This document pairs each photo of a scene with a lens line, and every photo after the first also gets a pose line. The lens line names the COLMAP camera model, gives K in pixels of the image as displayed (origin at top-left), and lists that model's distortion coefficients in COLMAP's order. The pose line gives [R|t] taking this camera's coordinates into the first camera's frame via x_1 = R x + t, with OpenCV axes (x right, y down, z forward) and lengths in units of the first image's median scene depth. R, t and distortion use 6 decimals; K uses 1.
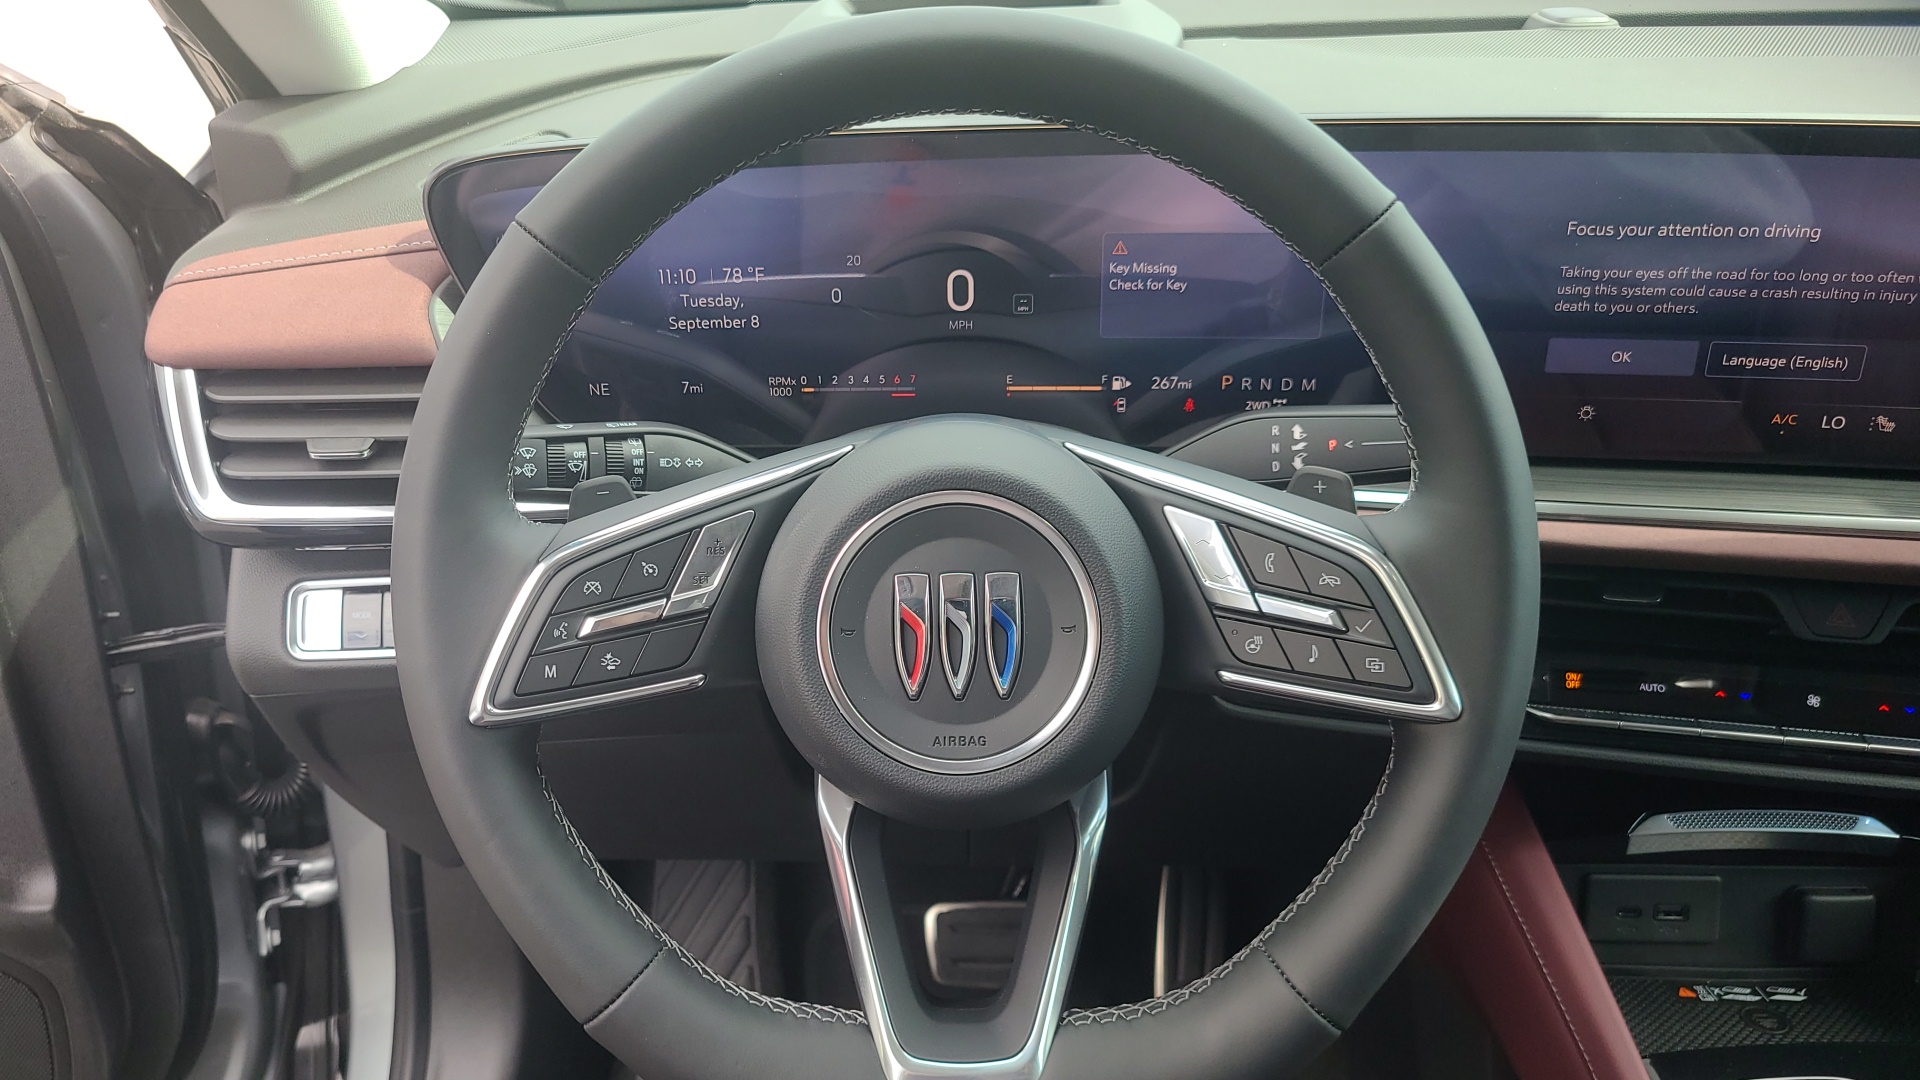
lens RADIAL K [[1458.8, 0, 942.9], [0, 1458.8, 506.0], [0, 0, 1]] dist [0.028230, -0.001849]
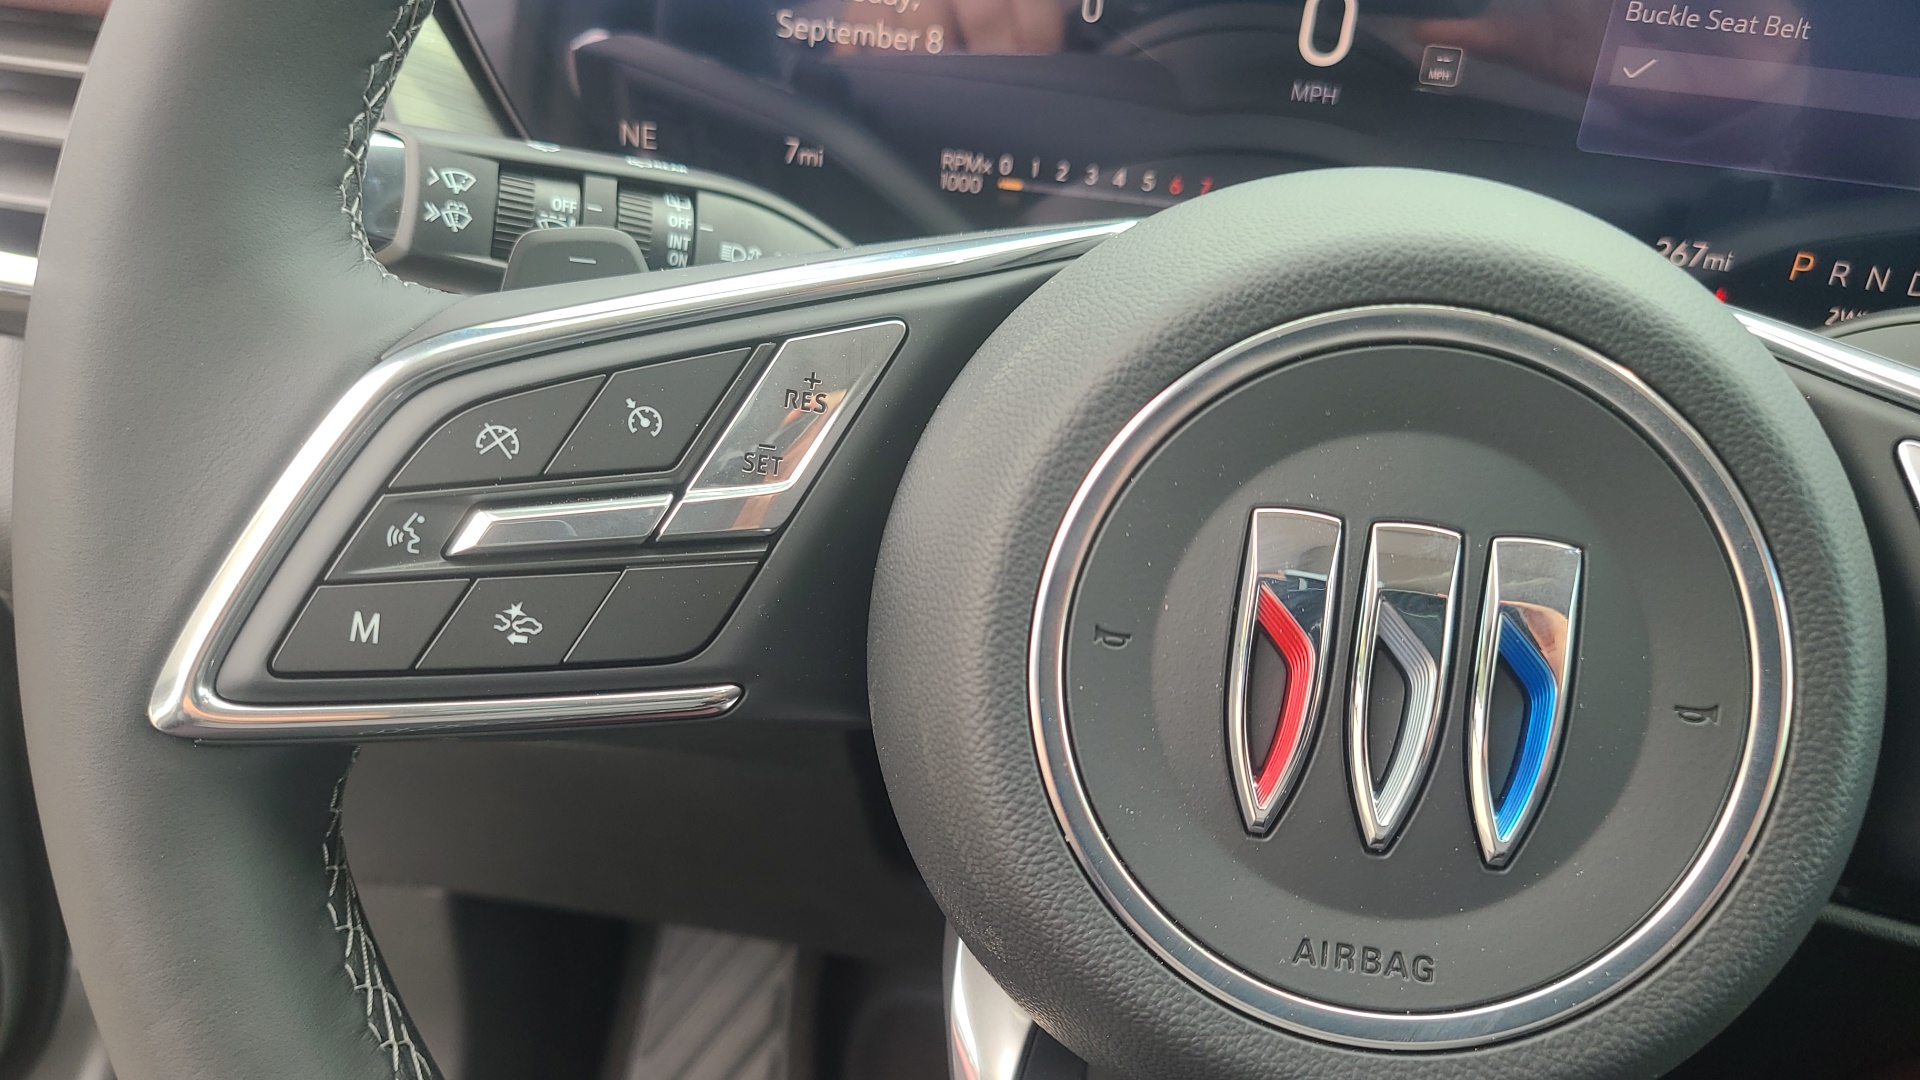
lens RADIAL K [[1495.3, 0, 960.0], [0, 1495.3, 540.0], [0, 0, 1]] dist [-0.004692, 0.002452]
pose [[0.988924, 0.139432, -0.050870, -0.084459], [-0.138297, 0.990070, 0.025209, 0.053894], [0.053880, -0.017894, 0.998387, 0.575014]]
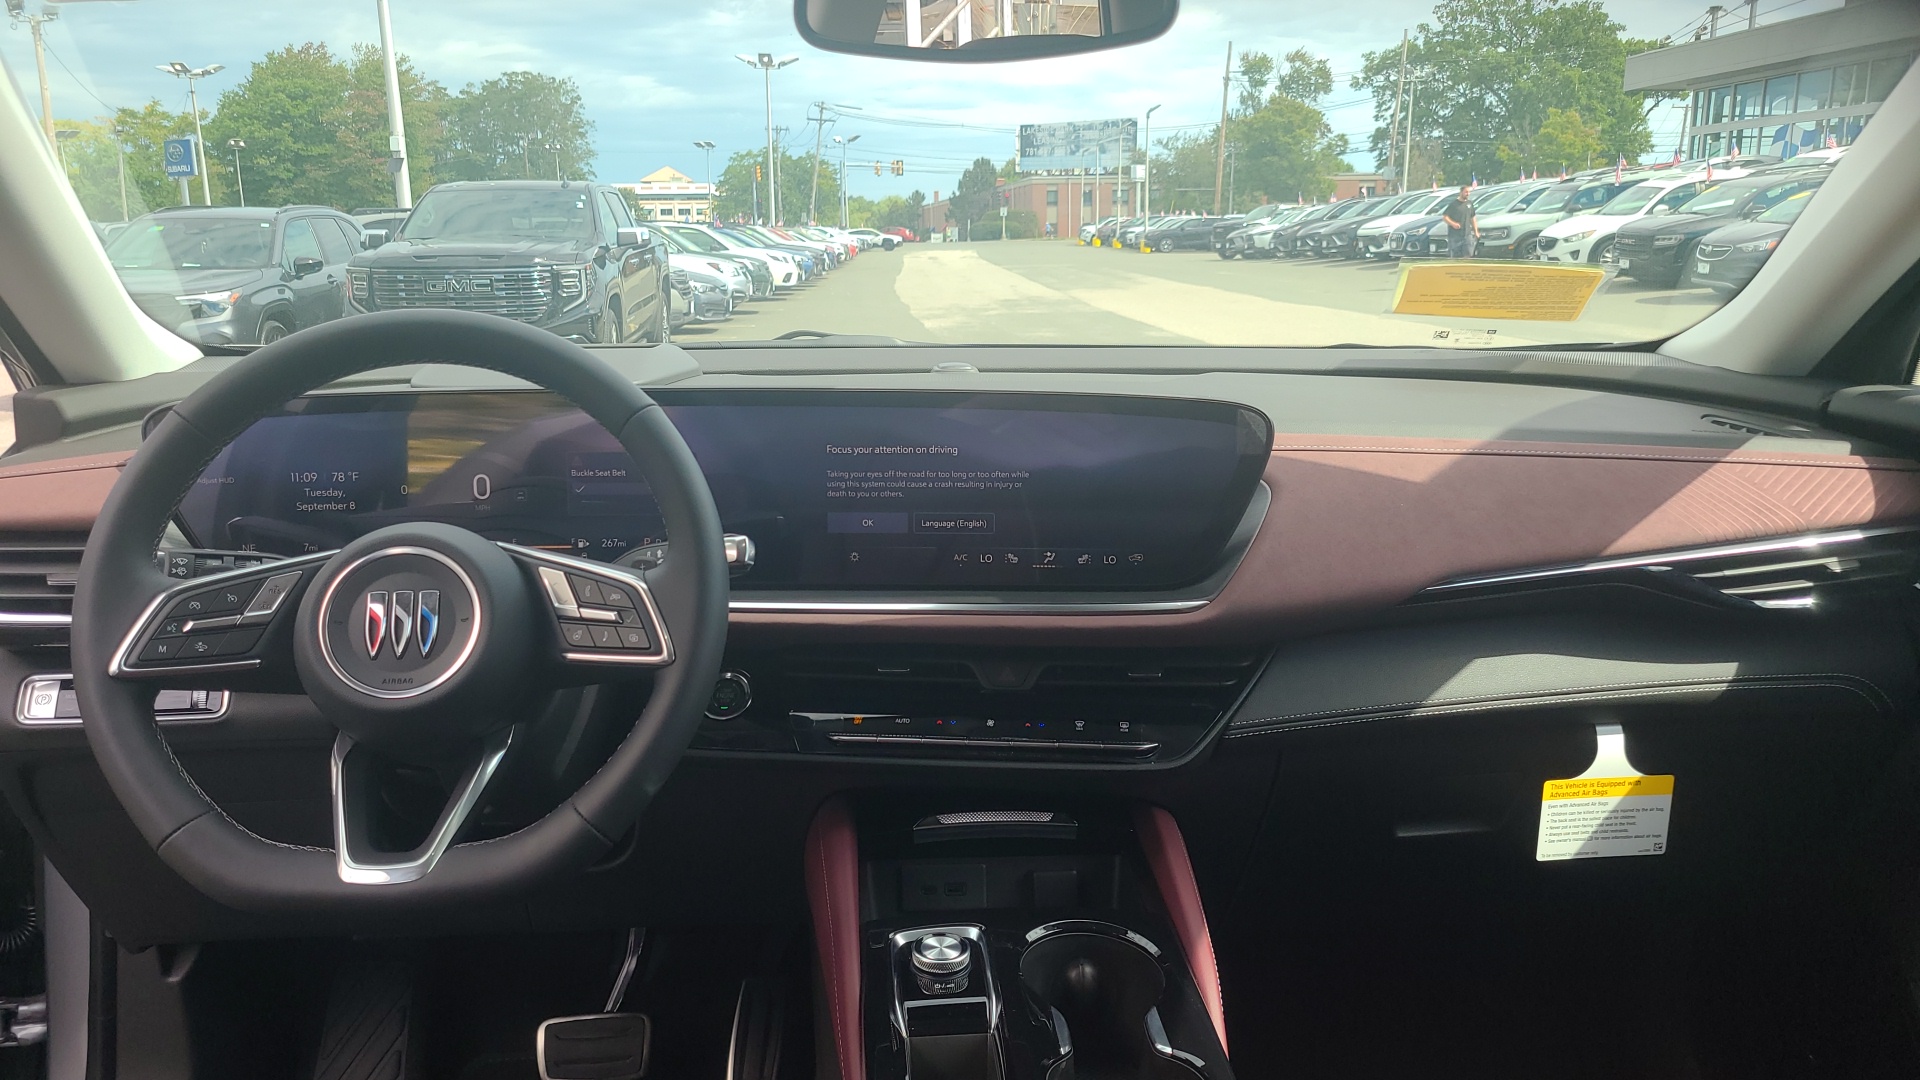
lens RADIAL K [[1415.1, 0, 960.0], [0, 1415.1, 540.0], [0, 0, 1]] dist [0.028841, -0.007765]
pose [[0.994119, 0.001513, 0.108286, 0.486093], [0.027027, 0.964797, -0.261605, 0.447681], [-0.104869, 0.262993, 0.959081, -0.763209]]
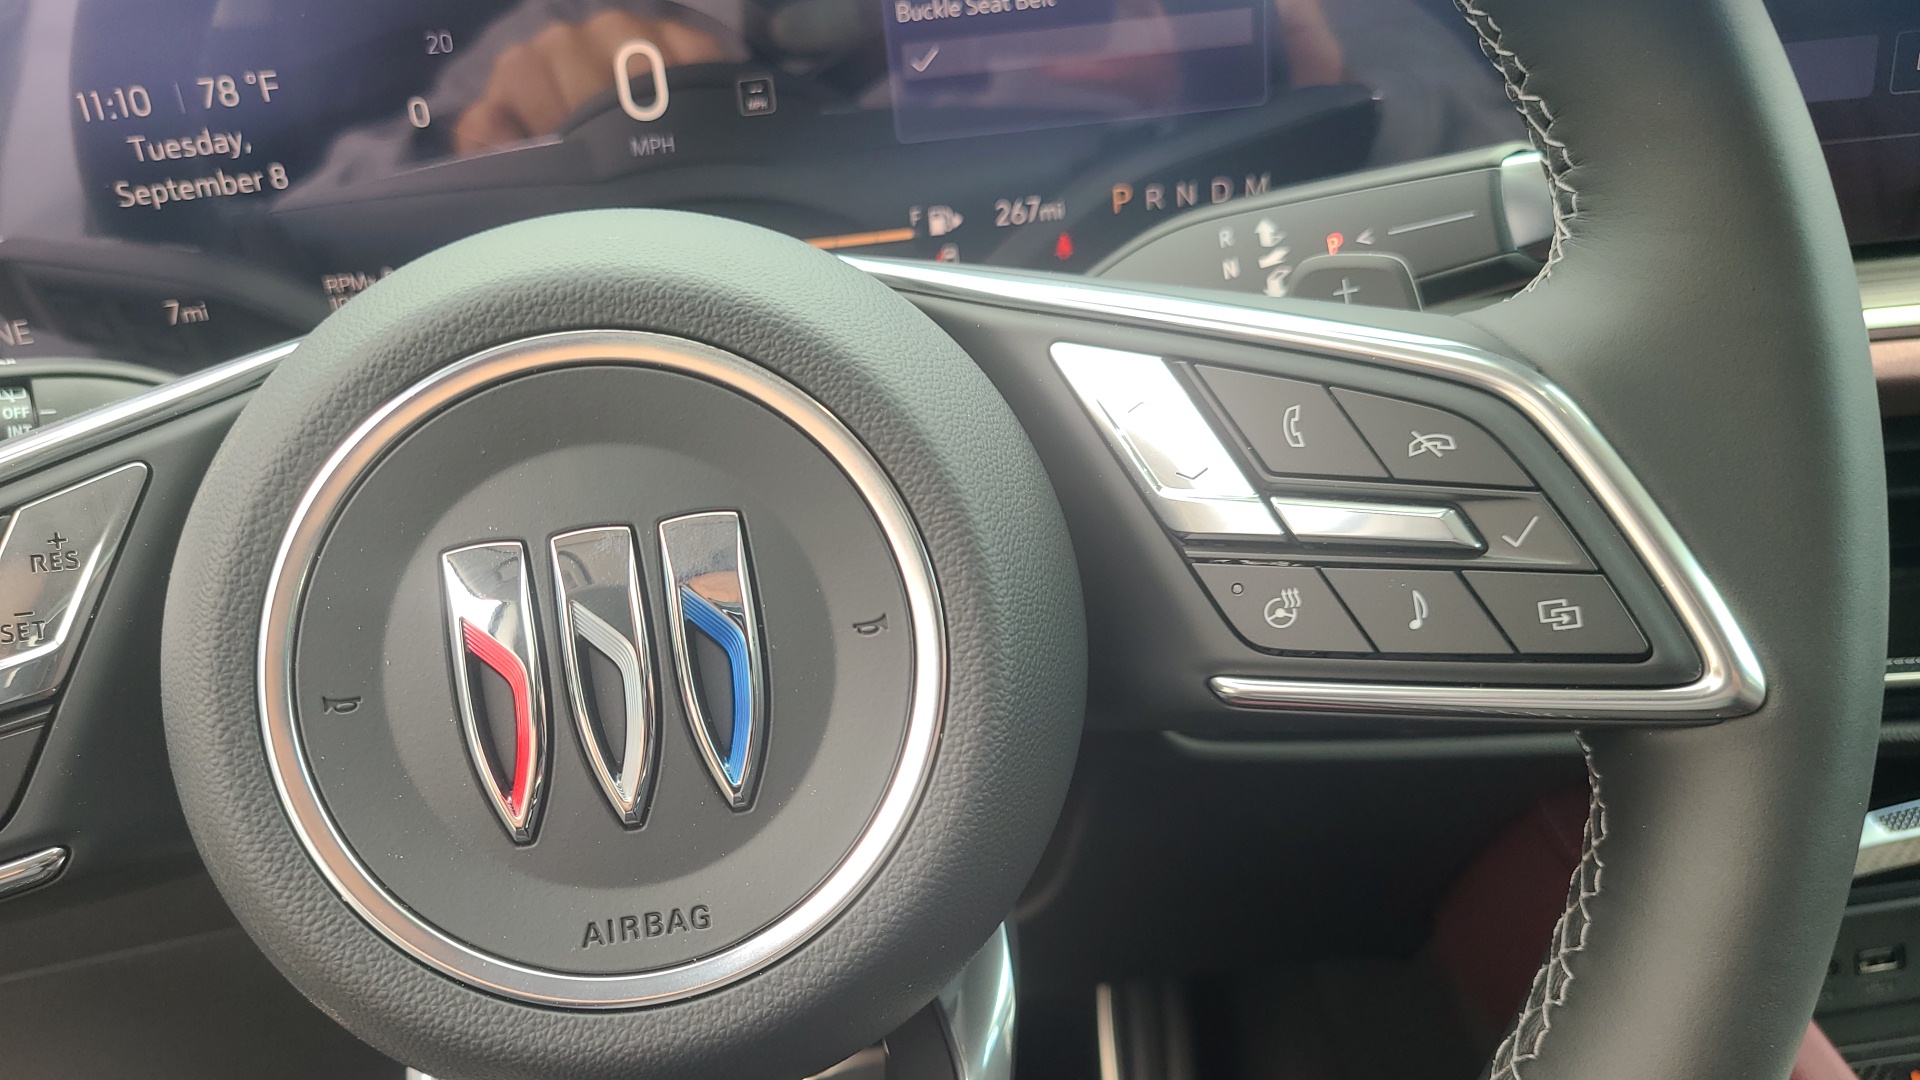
lens RADIAL K [[1492.6, 0, 964.7], [0, 1492.6, 533.4], [0, 0, 1]] dist [-0.005578, -0.007960]
pose [[0.986449, -0.125617, 0.105542, 0.067149], [0.127793, 0.991701, -0.014091, 0.063997], [-0.102896, 0.027388, 0.994315, 0.535093]]
